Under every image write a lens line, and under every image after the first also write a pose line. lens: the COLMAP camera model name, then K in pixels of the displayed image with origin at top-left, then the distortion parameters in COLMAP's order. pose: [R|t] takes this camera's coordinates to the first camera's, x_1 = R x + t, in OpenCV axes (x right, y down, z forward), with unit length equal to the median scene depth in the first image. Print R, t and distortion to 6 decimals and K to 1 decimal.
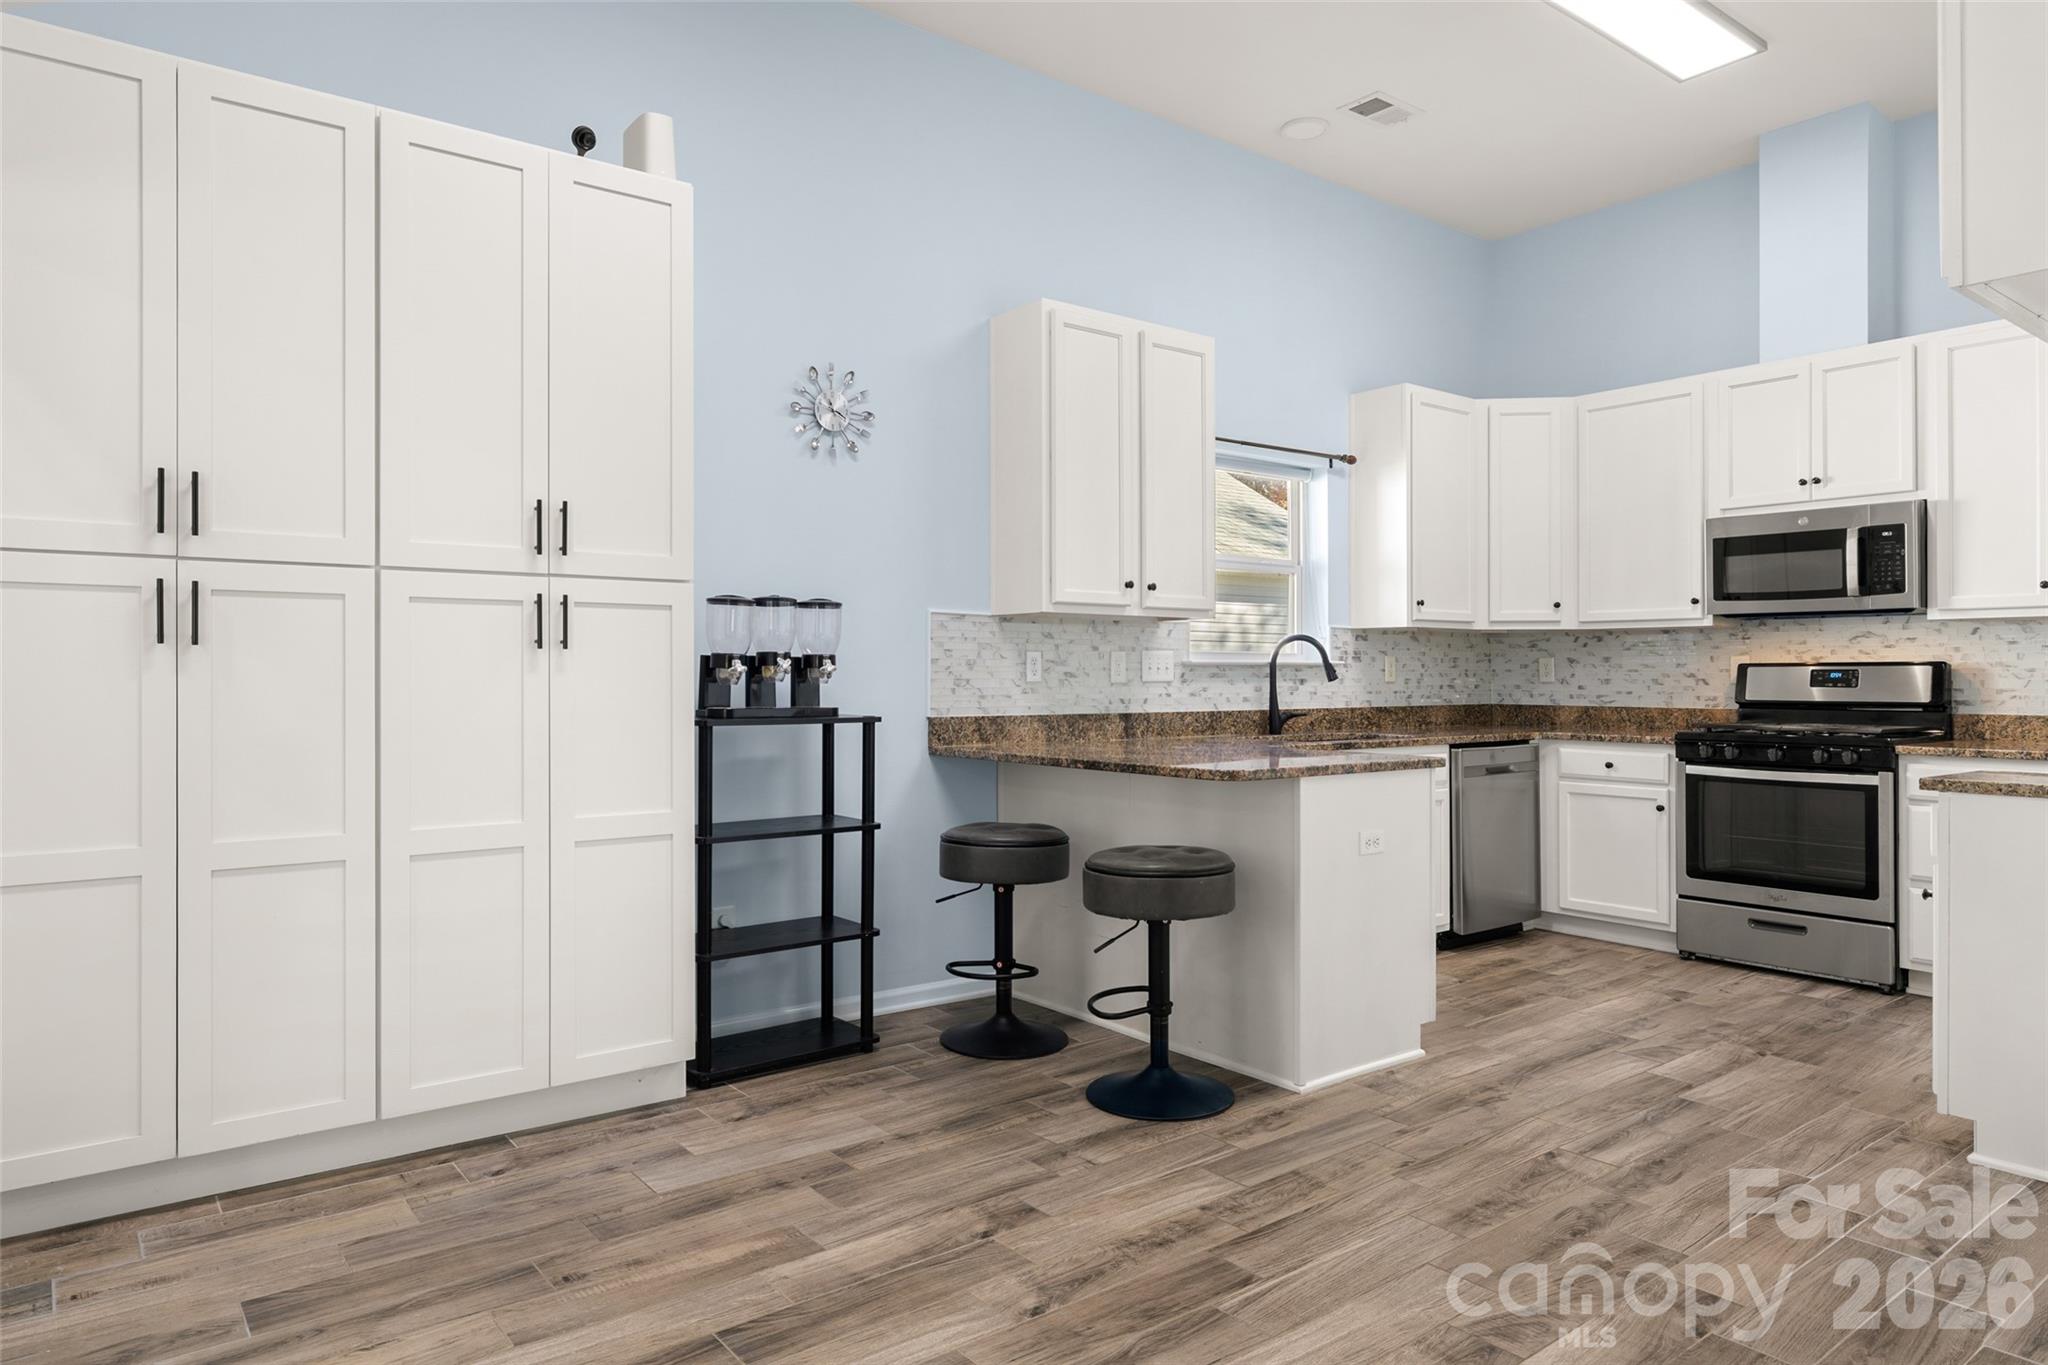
lens RADIAL K [[1250.0, 0, 1021.5], [0, 1250.0, 667.3], [0, 0, 1]] dist [-0.003924, -0.000965]
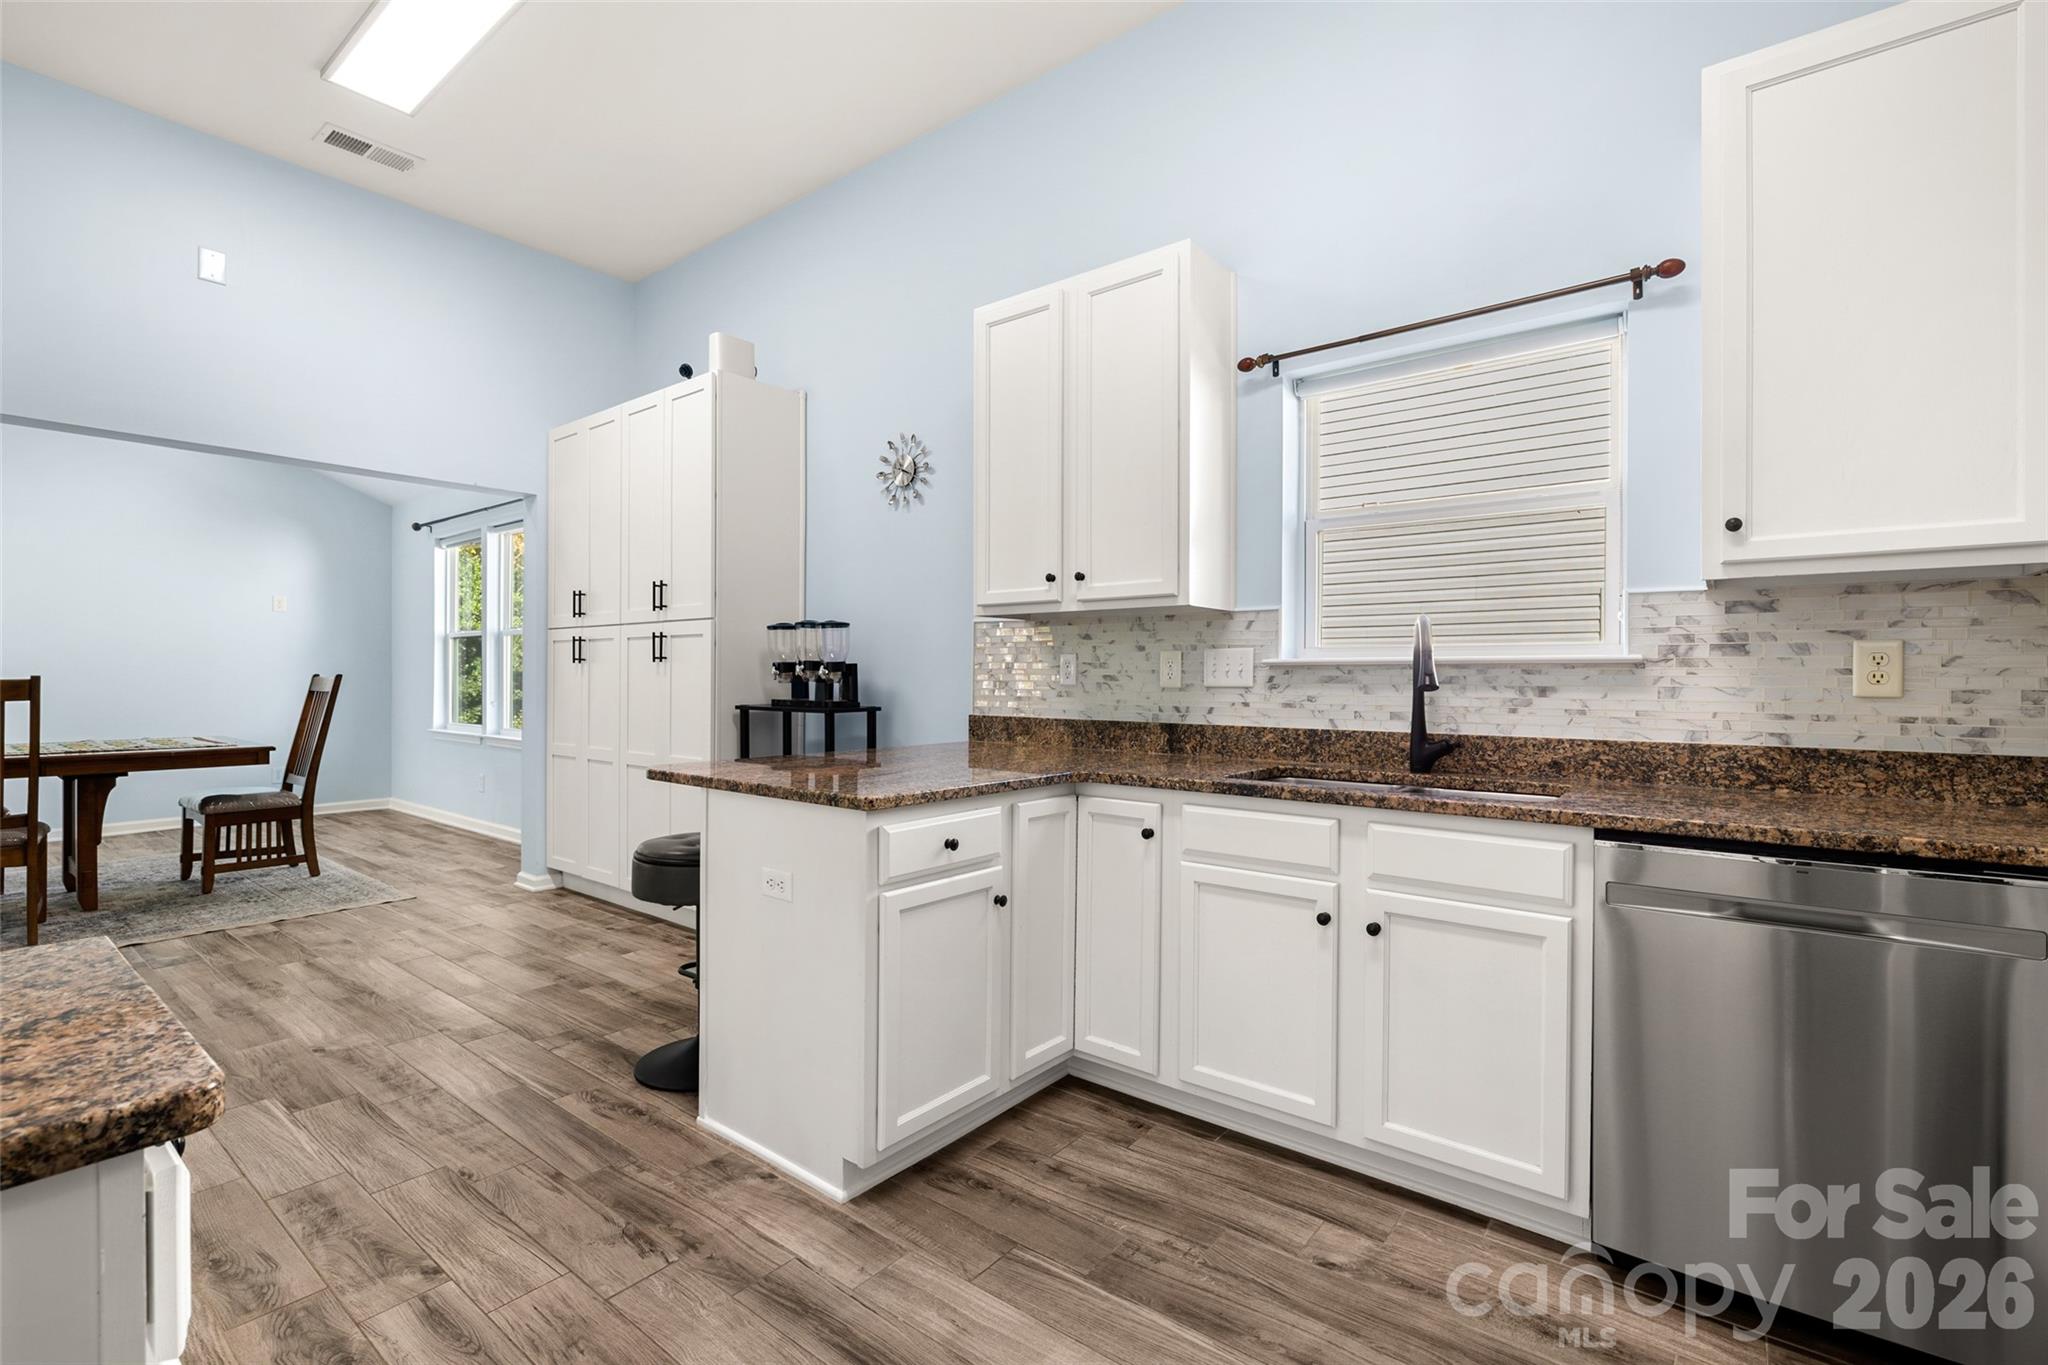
lens RADIAL K [[914.7, 0, 1020.6], [0, 914.7, 683.7], [0, 0, 1]] dist [-0.007295, 0.000999]
pose [[0.240248, 0.007560, -0.970682, 0.698367], [0.001418, 0.999966, 0.008139, 0.004844], [0.970711, -0.003331, 0.240229, 0.793102]]
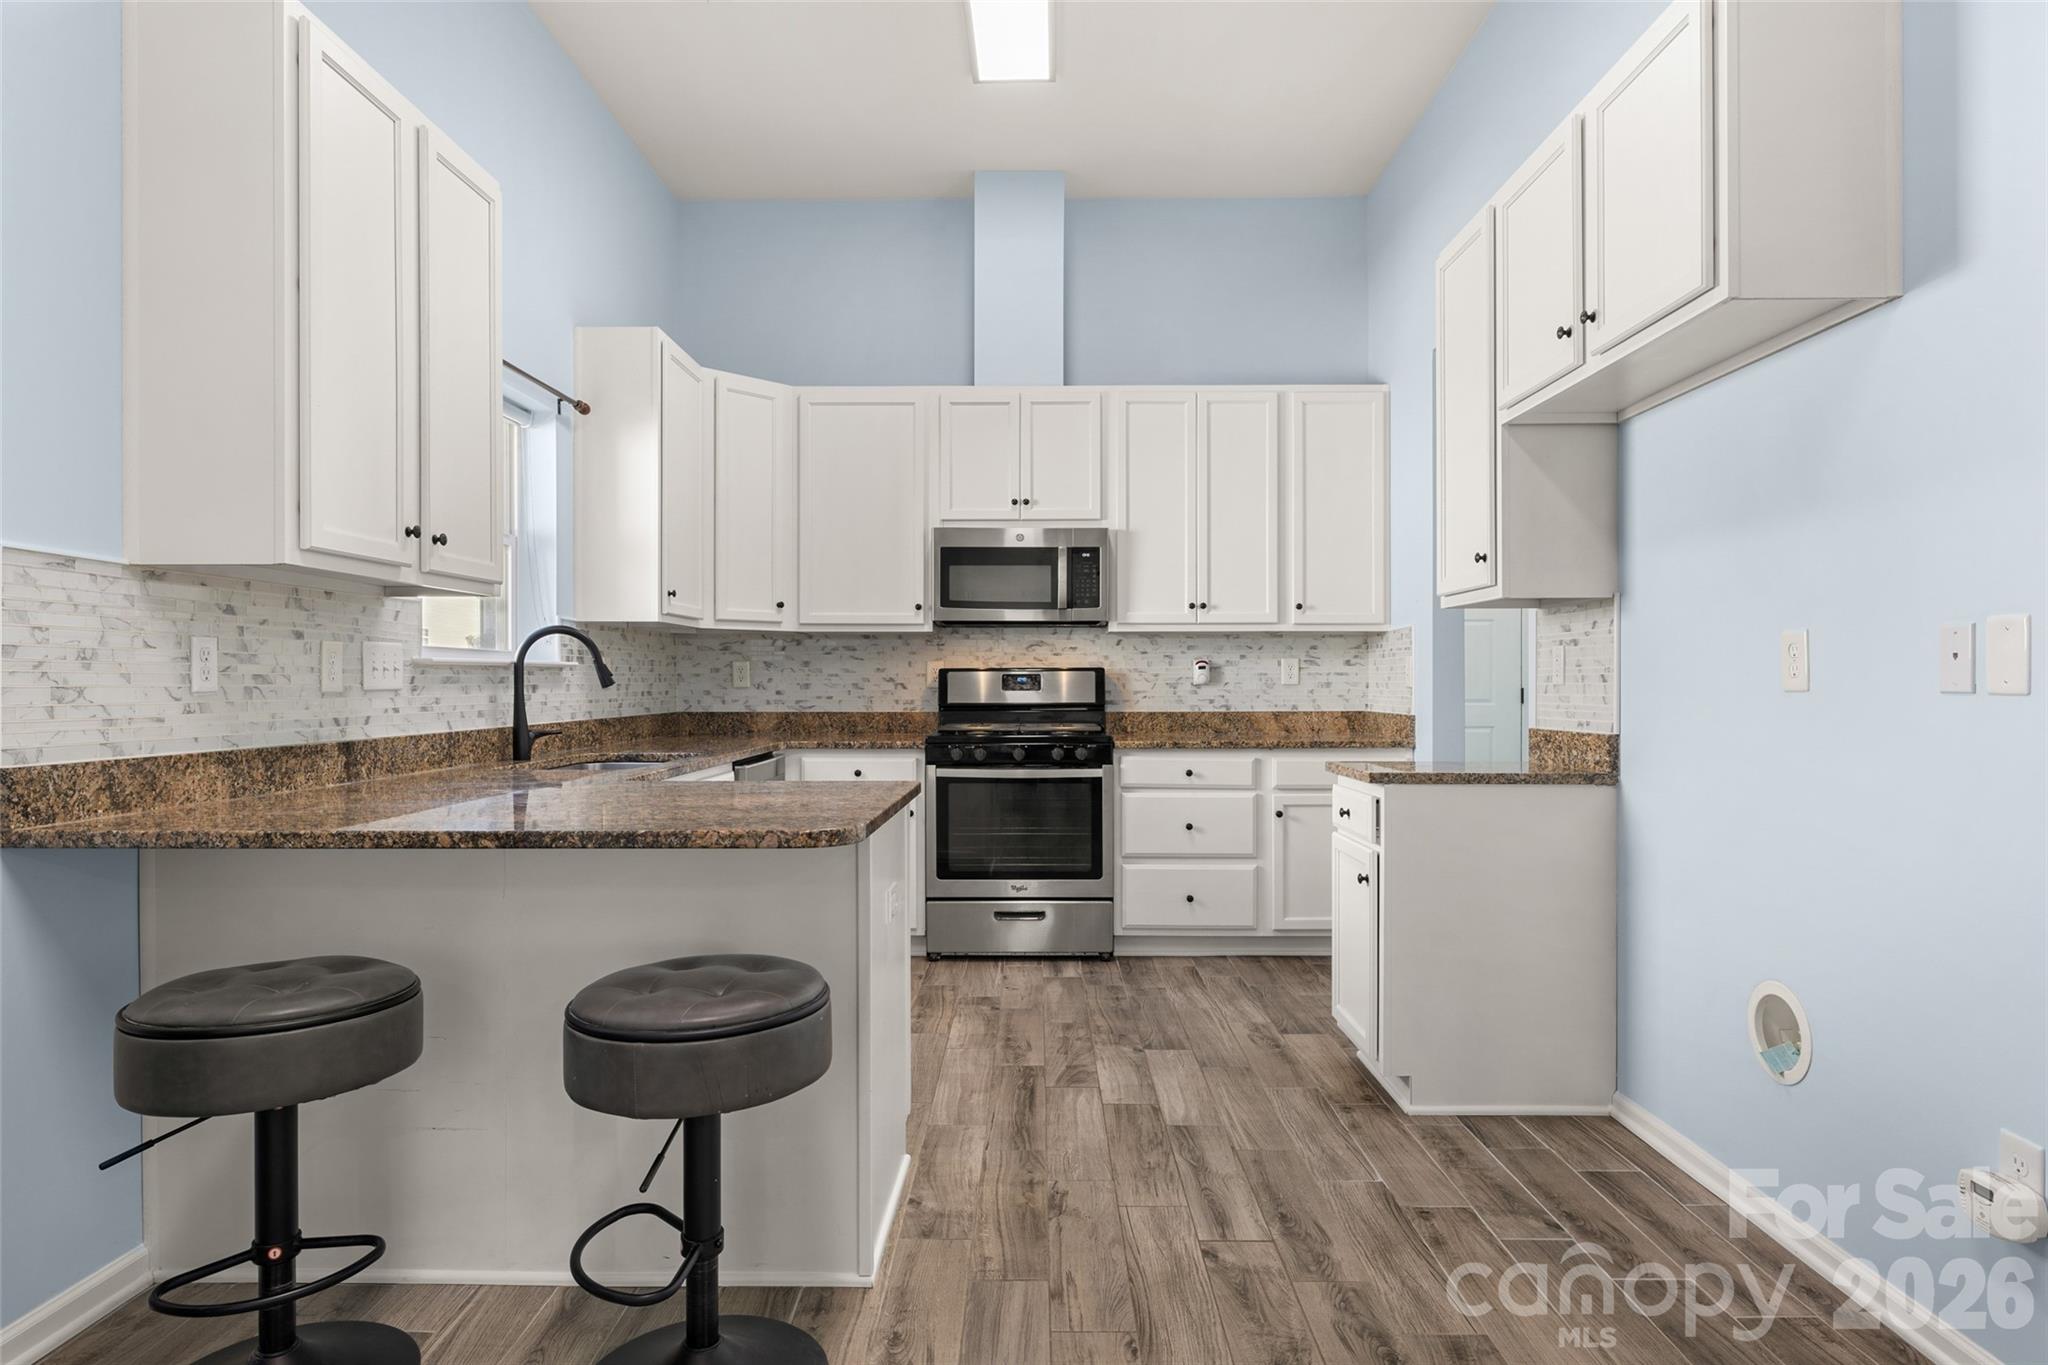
lens RADIAL K [[1144.8, 0, 1028.7], [0, 1144.8, 676.5], [0, 0, 1]] dist [0.001515, -0.000399]
pose [[0.619929, 0.001488, 0.784656, -0.161628], [-0.003125, 0.999995, 0.000572, 0.003517], [-0.784651, -0.002806, 0.619931, 0.401707]]
